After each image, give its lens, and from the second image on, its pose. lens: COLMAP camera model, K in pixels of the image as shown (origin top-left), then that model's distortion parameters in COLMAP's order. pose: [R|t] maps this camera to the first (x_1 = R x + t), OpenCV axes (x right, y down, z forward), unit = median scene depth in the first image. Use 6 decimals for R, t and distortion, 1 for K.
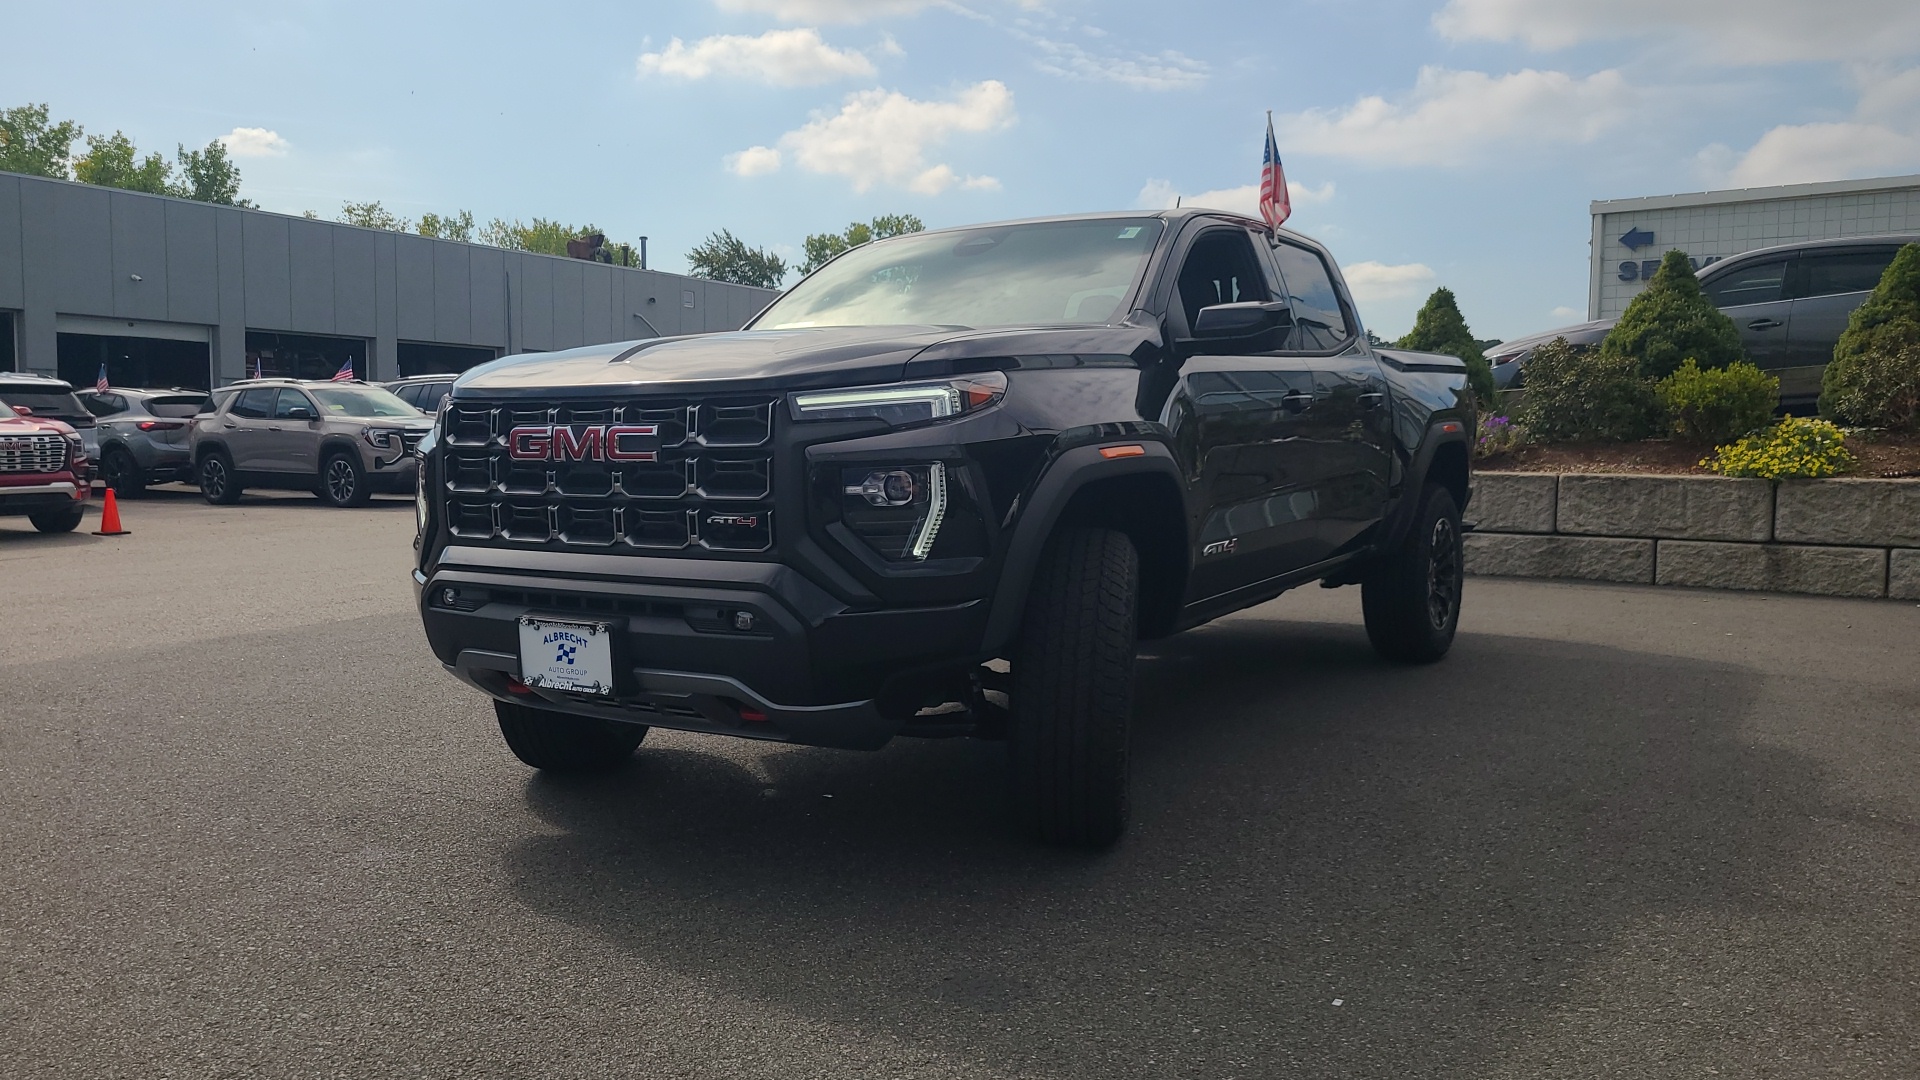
lens RADIAL K [[1448.8, 0, 939.7], [0, 1448.8, 548.7], [0, 0, 1]] dist [0.060945, -0.051092]
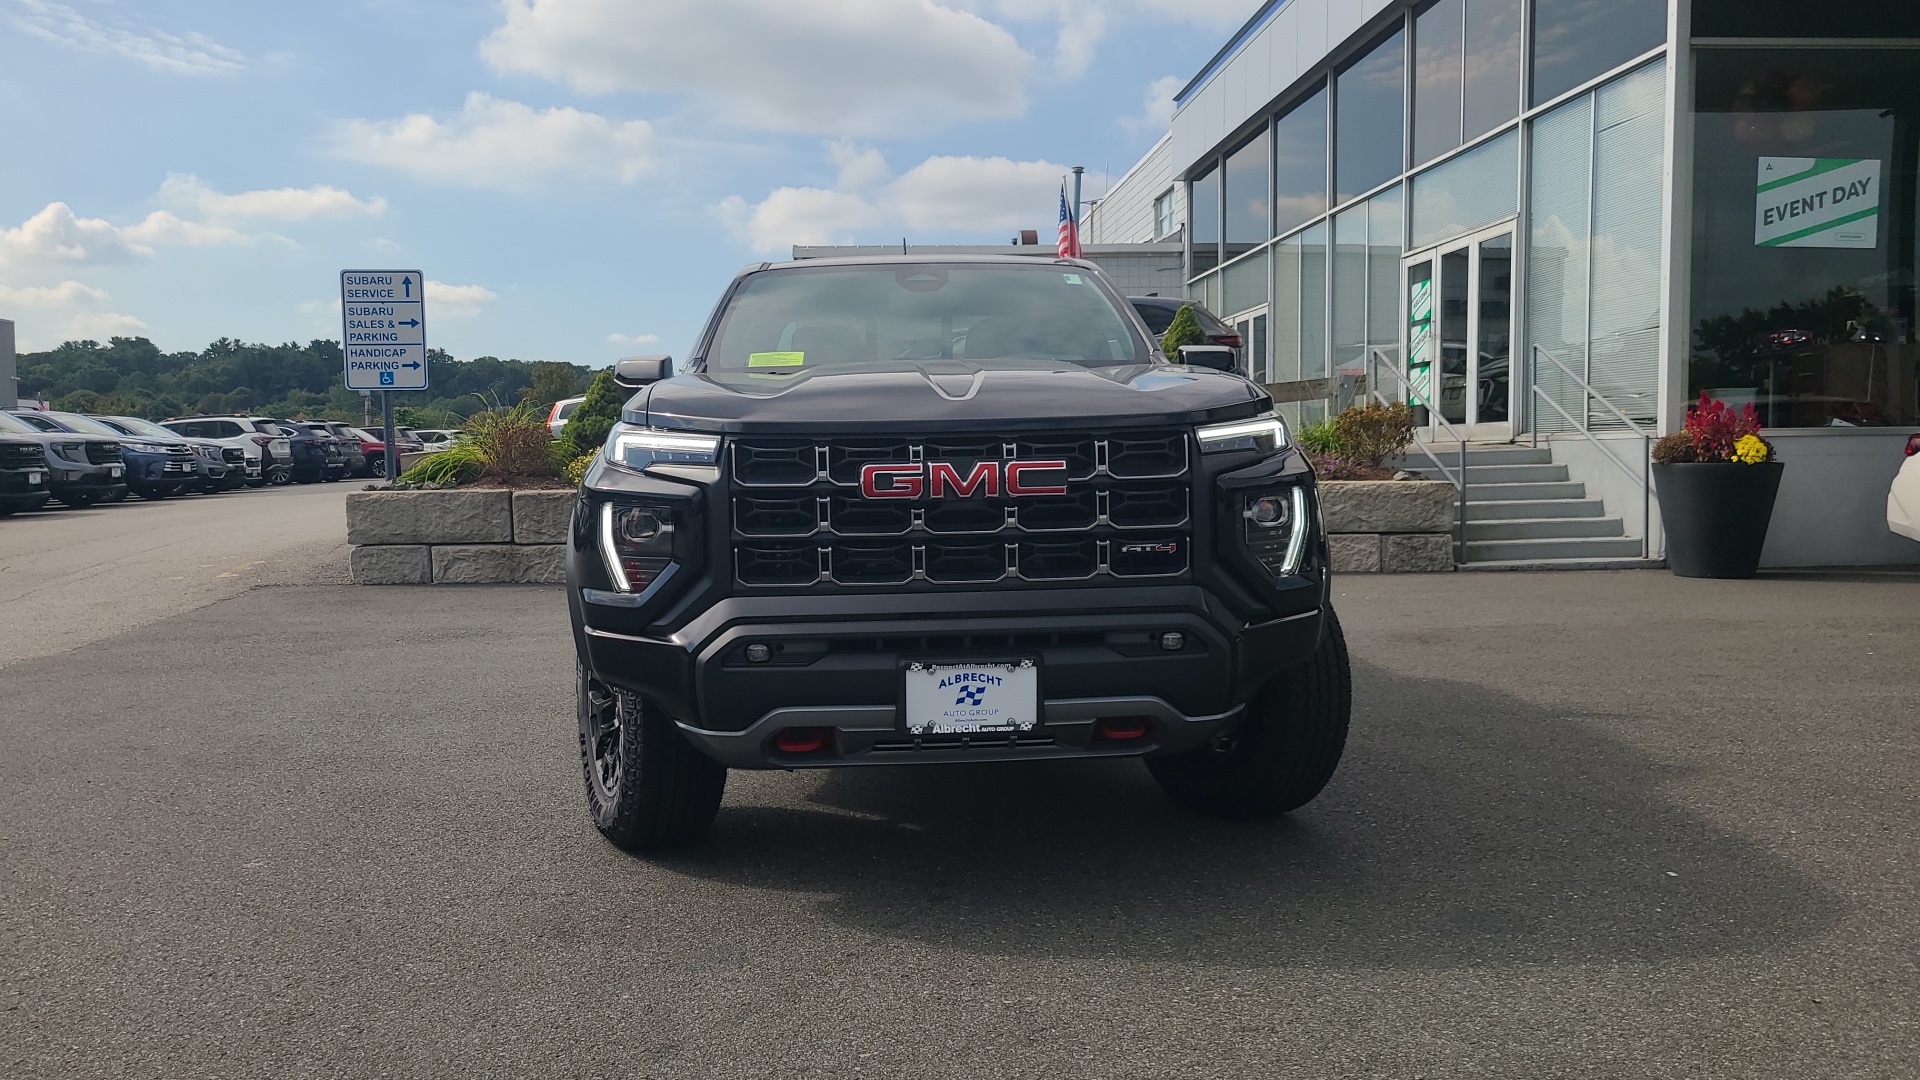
lens RADIAL K [[1437.0, 0, 948.3], [0, 1437.0, 549.4], [0, 0, 1]] dist [0.042828, -0.026446]
pose [[0.808359, -0.052814, 0.586316, -0.754788], [0.059437, 0.998200, 0.007970, -0.030718], [-0.585681, 0.028406, 0.810043, 0.207117]]
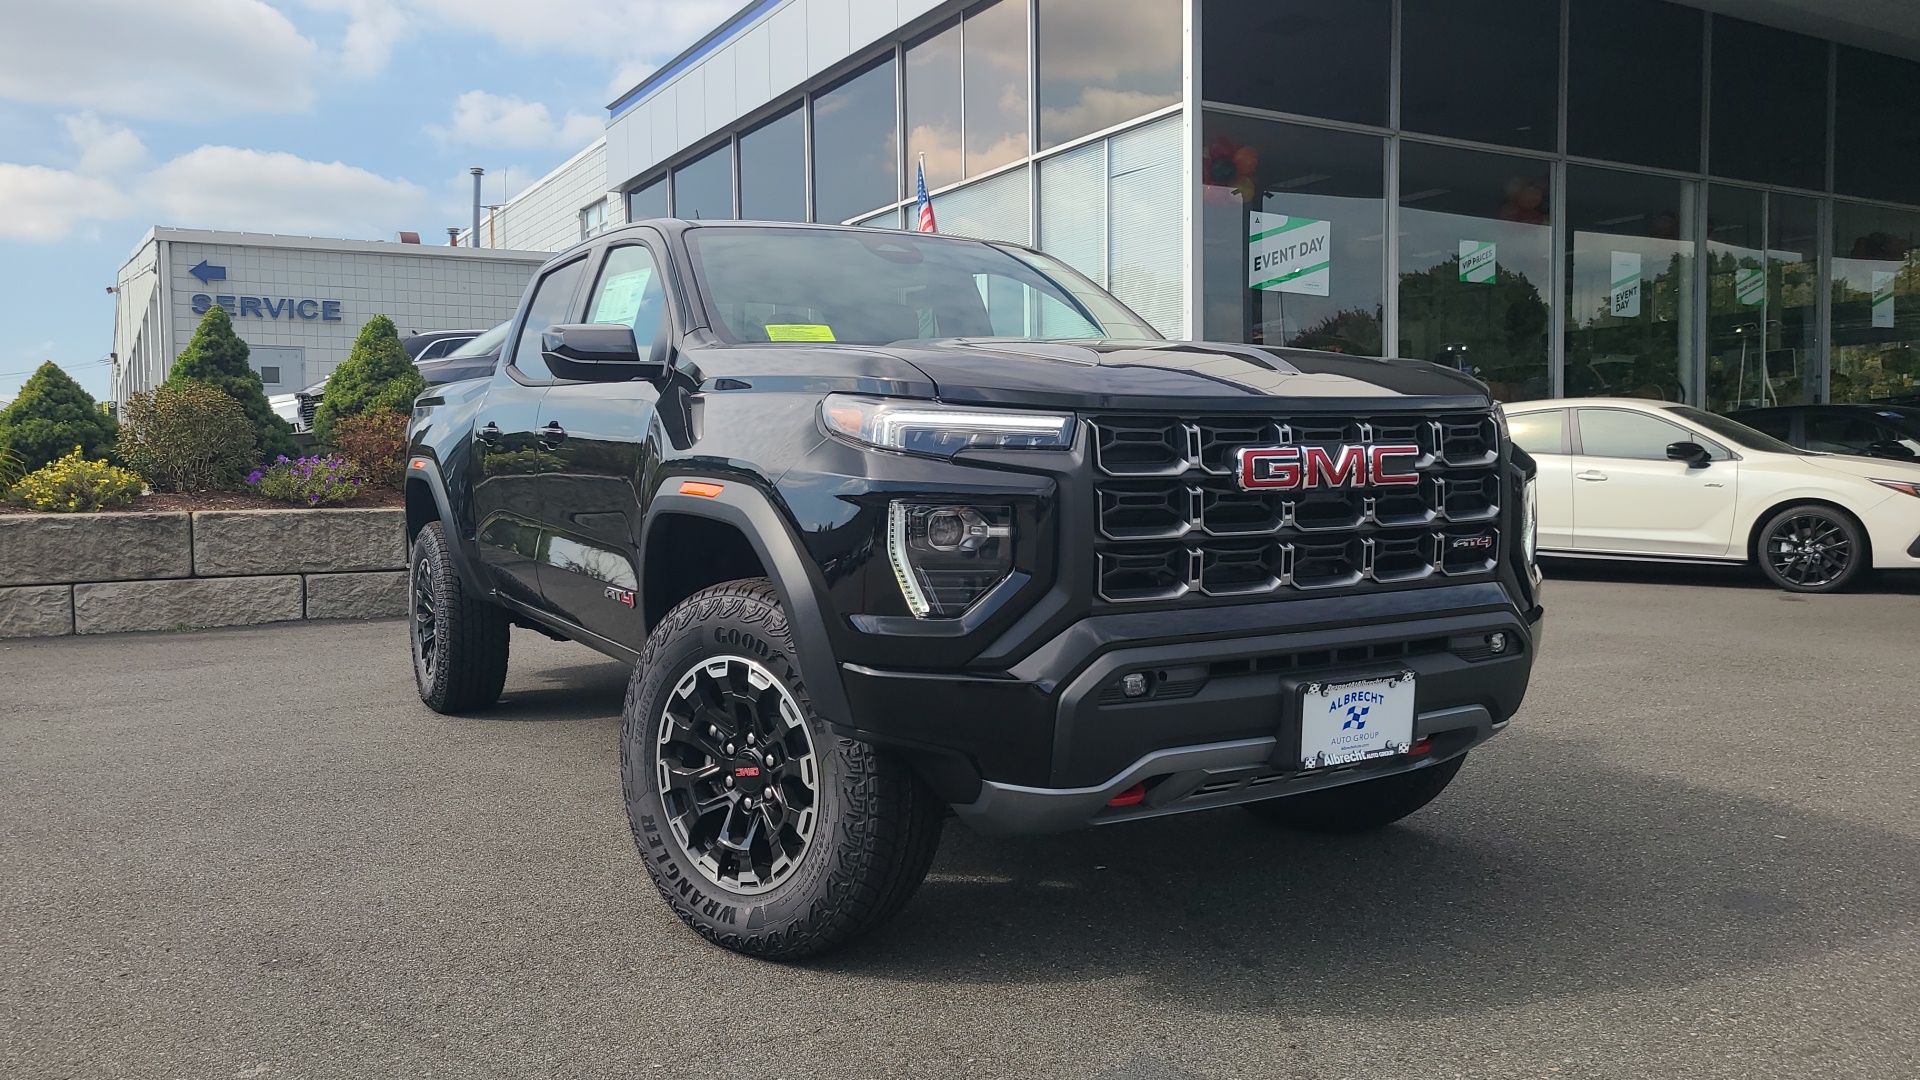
lens RADIAL K [[1435.3, 0, 960.0], [0, 1435.3, 540.0], [0, 0, 1]] dist [0.056491, -0.050765]
pose [[0.462174, -0.053326, 0.885184, -0.992987], [0.081732, 0.996503, 0.017358, -0.056716], [-0.883015, 0.064325, 0.464917, 0.738452]]
